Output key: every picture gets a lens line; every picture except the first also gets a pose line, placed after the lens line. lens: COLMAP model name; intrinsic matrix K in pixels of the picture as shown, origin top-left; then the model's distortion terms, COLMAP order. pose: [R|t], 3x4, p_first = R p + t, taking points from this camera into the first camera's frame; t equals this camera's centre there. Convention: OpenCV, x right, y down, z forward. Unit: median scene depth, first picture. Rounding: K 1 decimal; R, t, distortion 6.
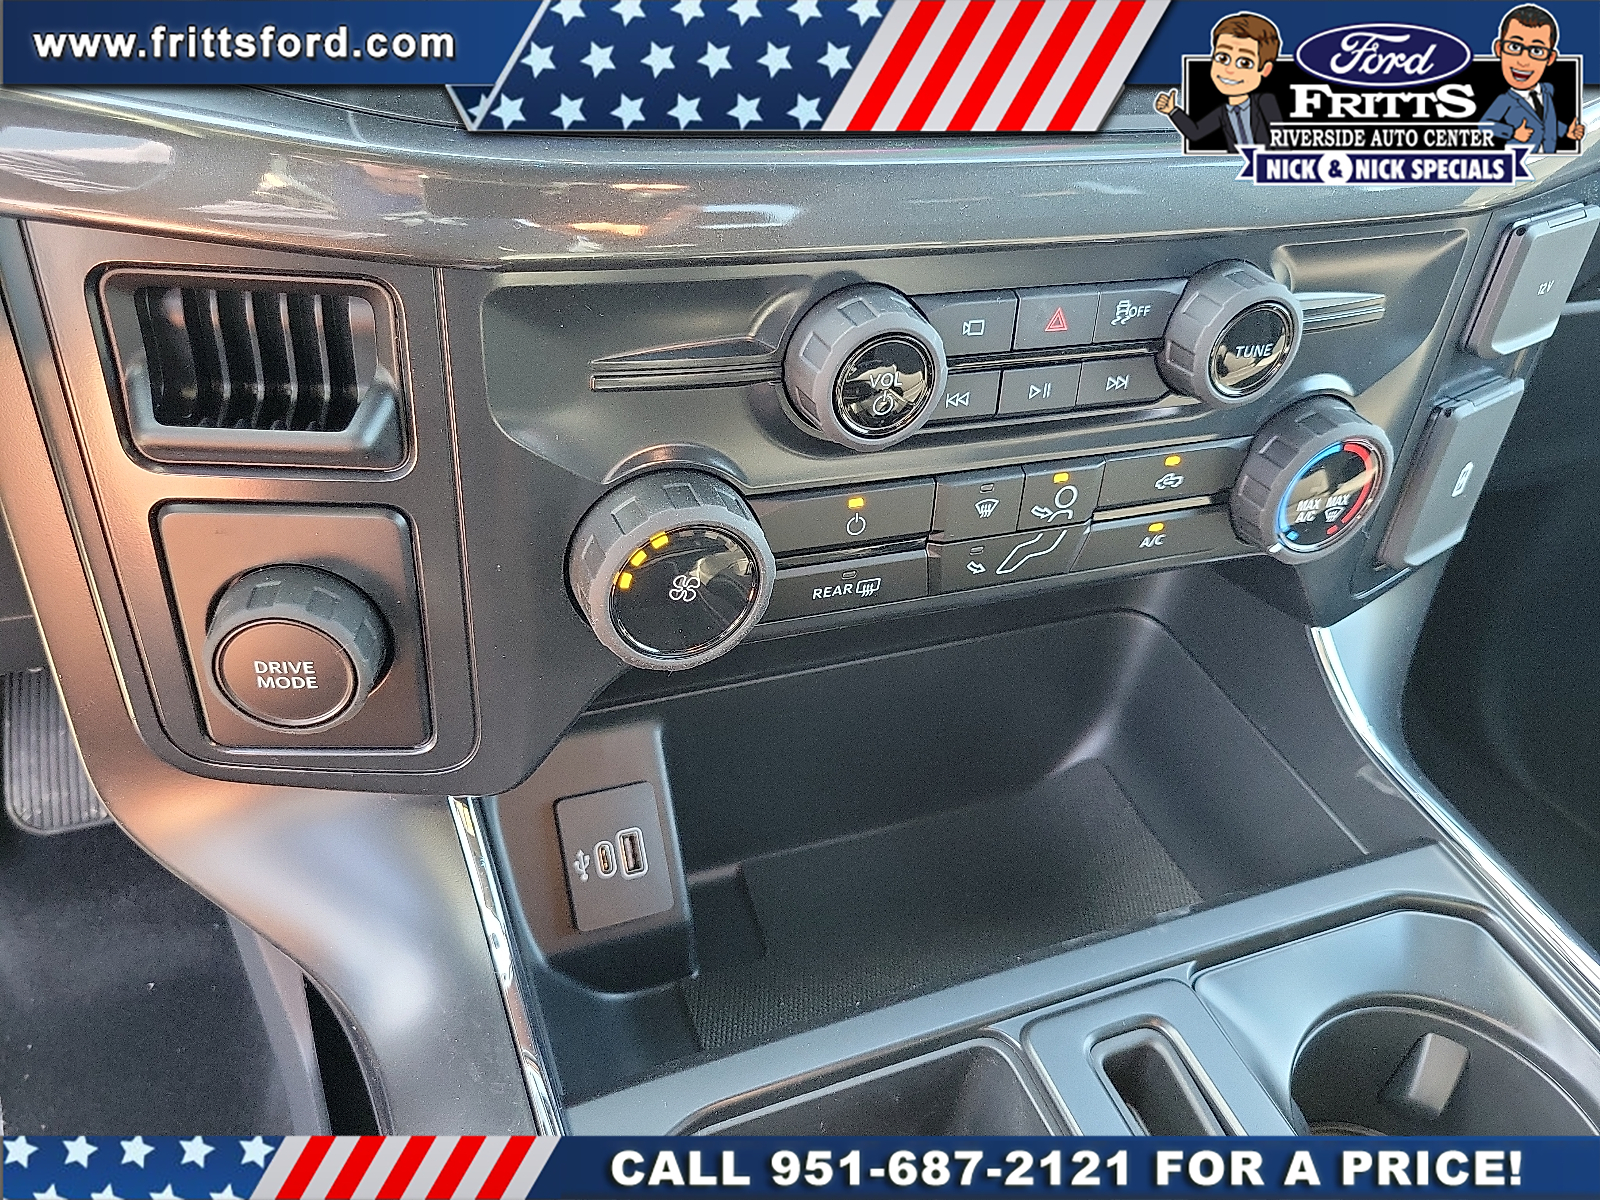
lens RADIAL K [[1221.4, 0, 800.0], [0, 1221.4, 600.0], [0, 0, 1]] dist [0.040814, -0.005411]
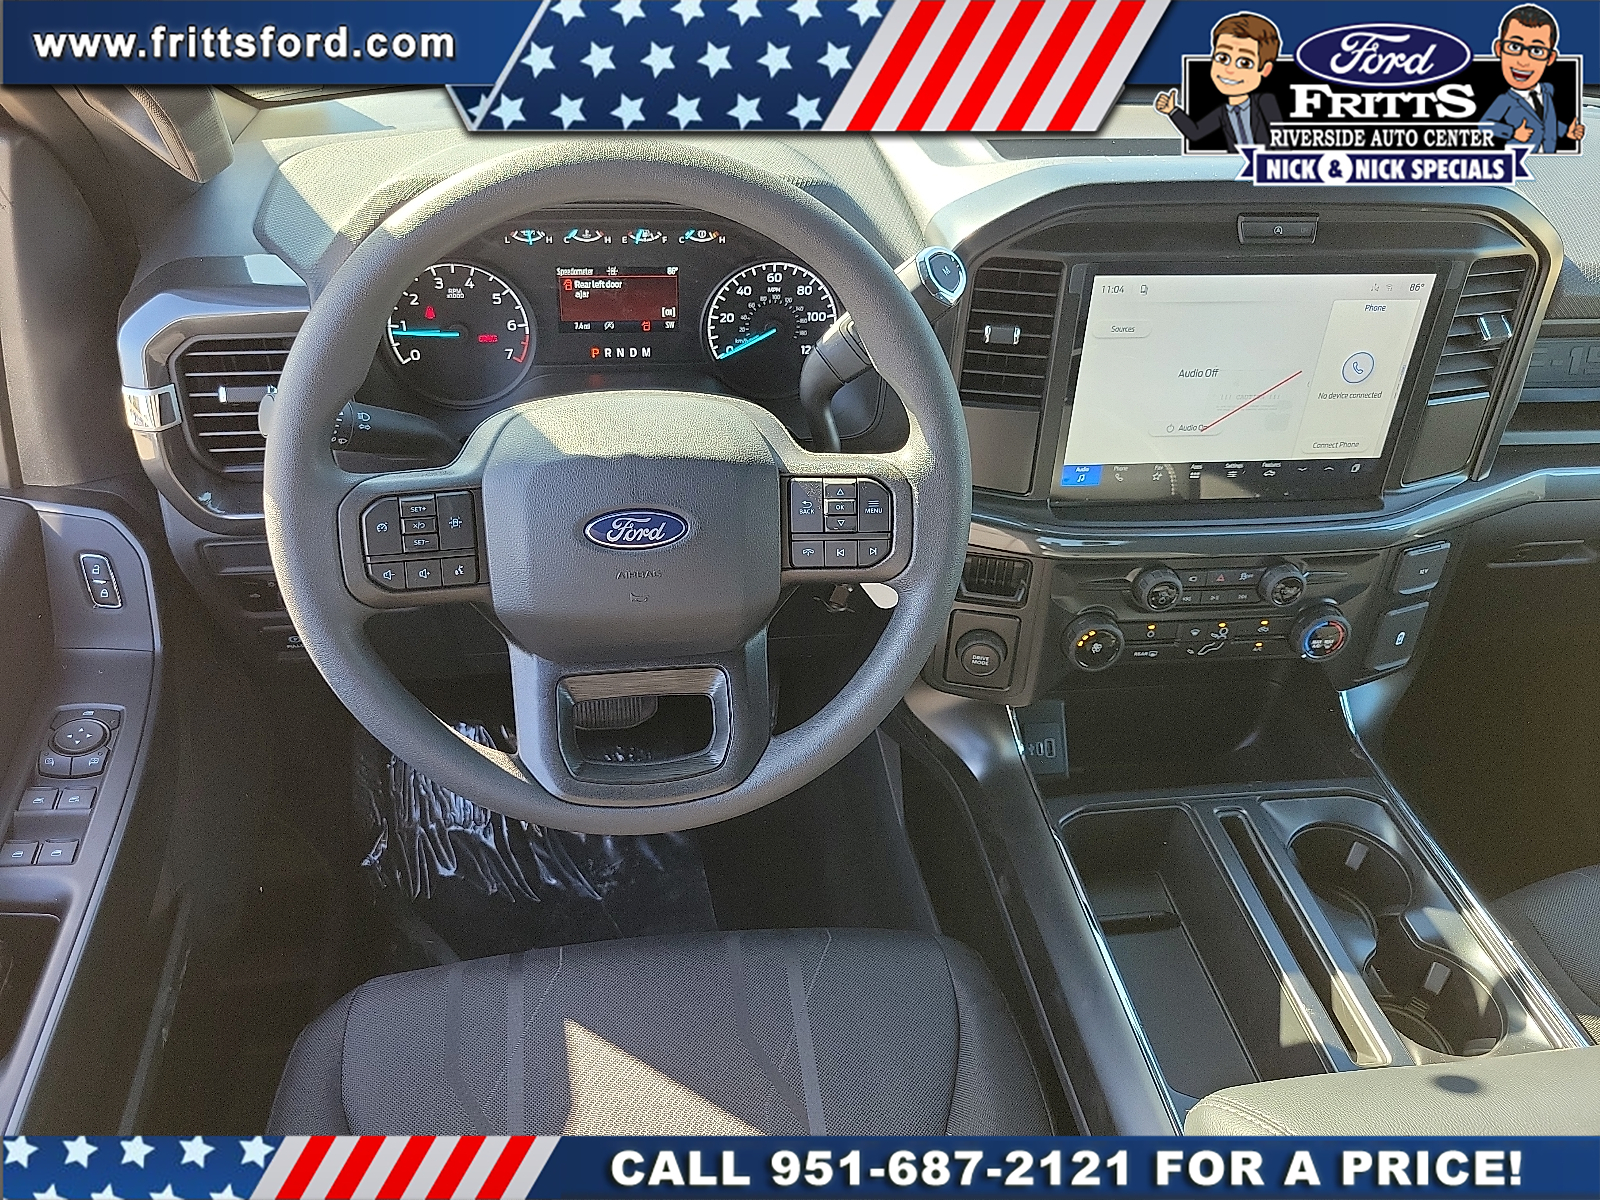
lens RADIAL K [[1221.4, 0, 800.0], [0, 1221.4, 600.0], [0, 0, 1]] dist [0.040814, -0.005411]
pose [[0.969458, 0.088626, -0.228683, -0.116538], [-0.104430, 0.992843, -0.057935, 0.129505], [0.221912, 0.080047, 0.971775, -2.285637]]
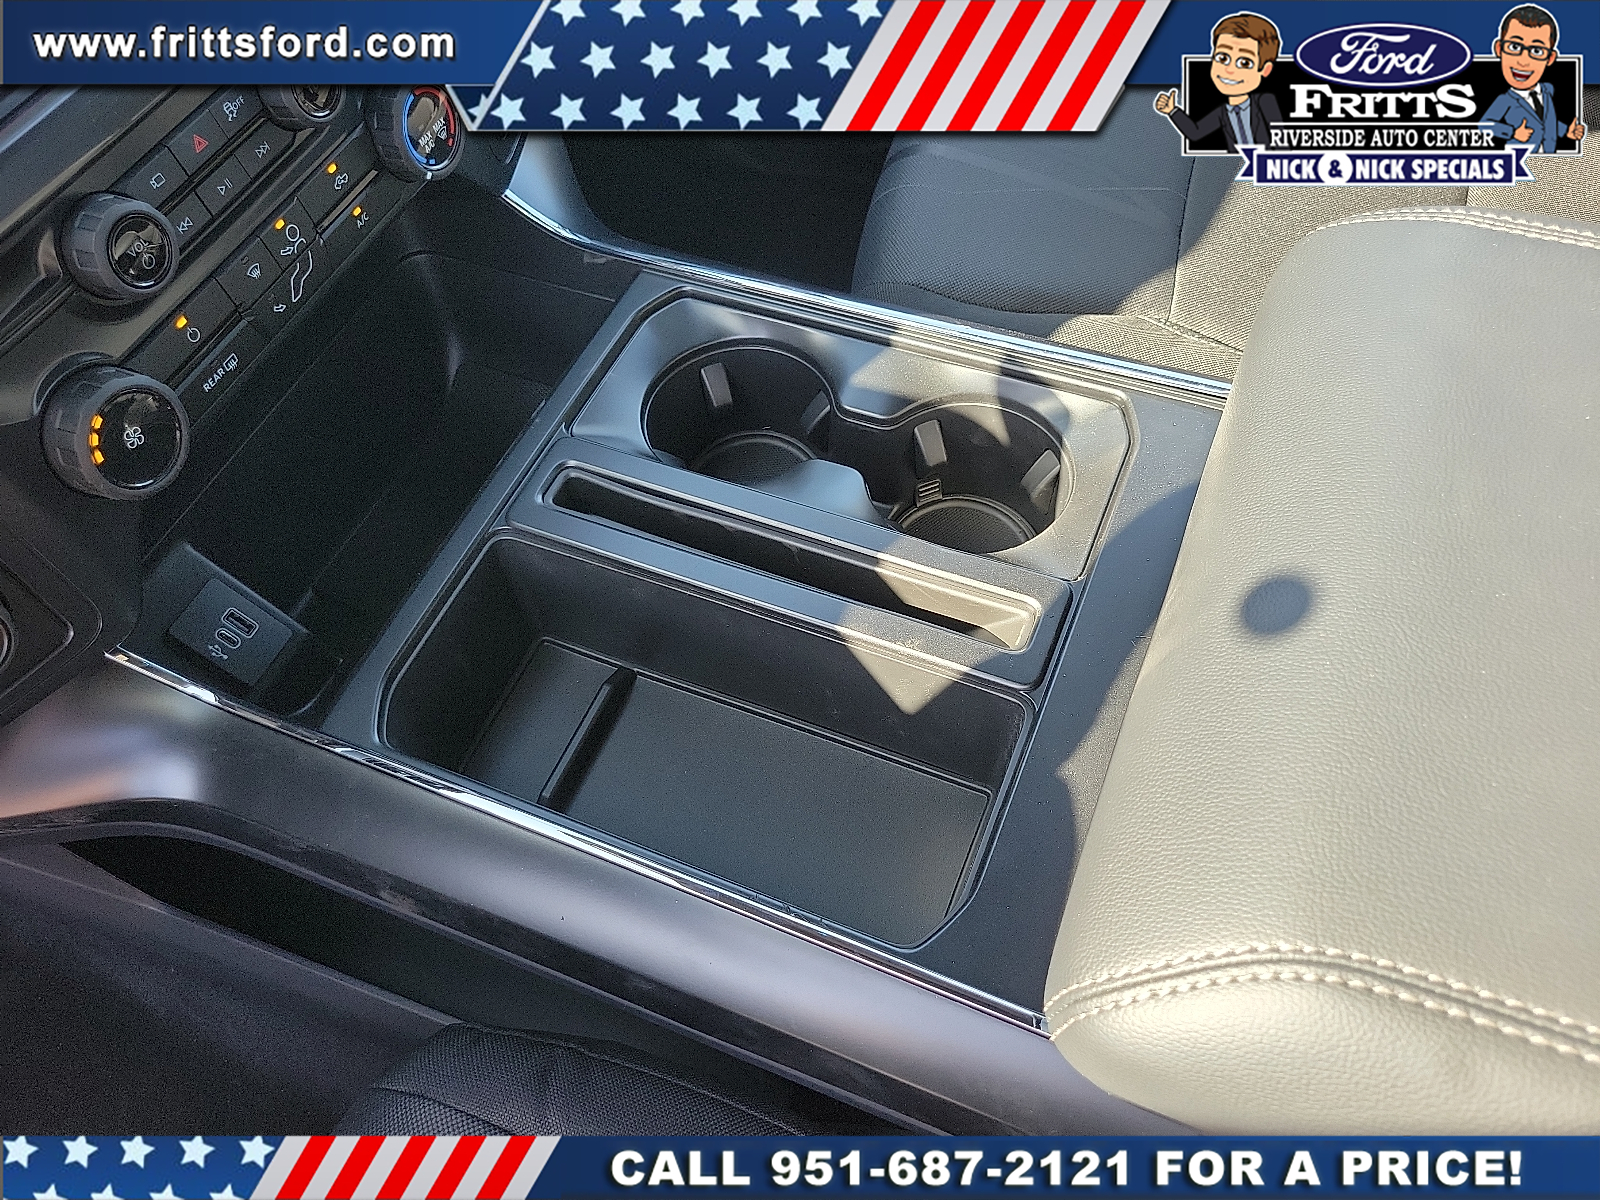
lens RADIAL K [[1221.4, 0, 800.0], [0, 1221.4, 600.0], [0, 0, 1]] dist [0.040814, -0.005411]
pose [[0.694054, -0.675885, 0.247926, -0.032931], [0.570336, 0.726362, 0.383555, 0.018922], [-0.439323, -0.124806, 0.889617, -0.715274]]
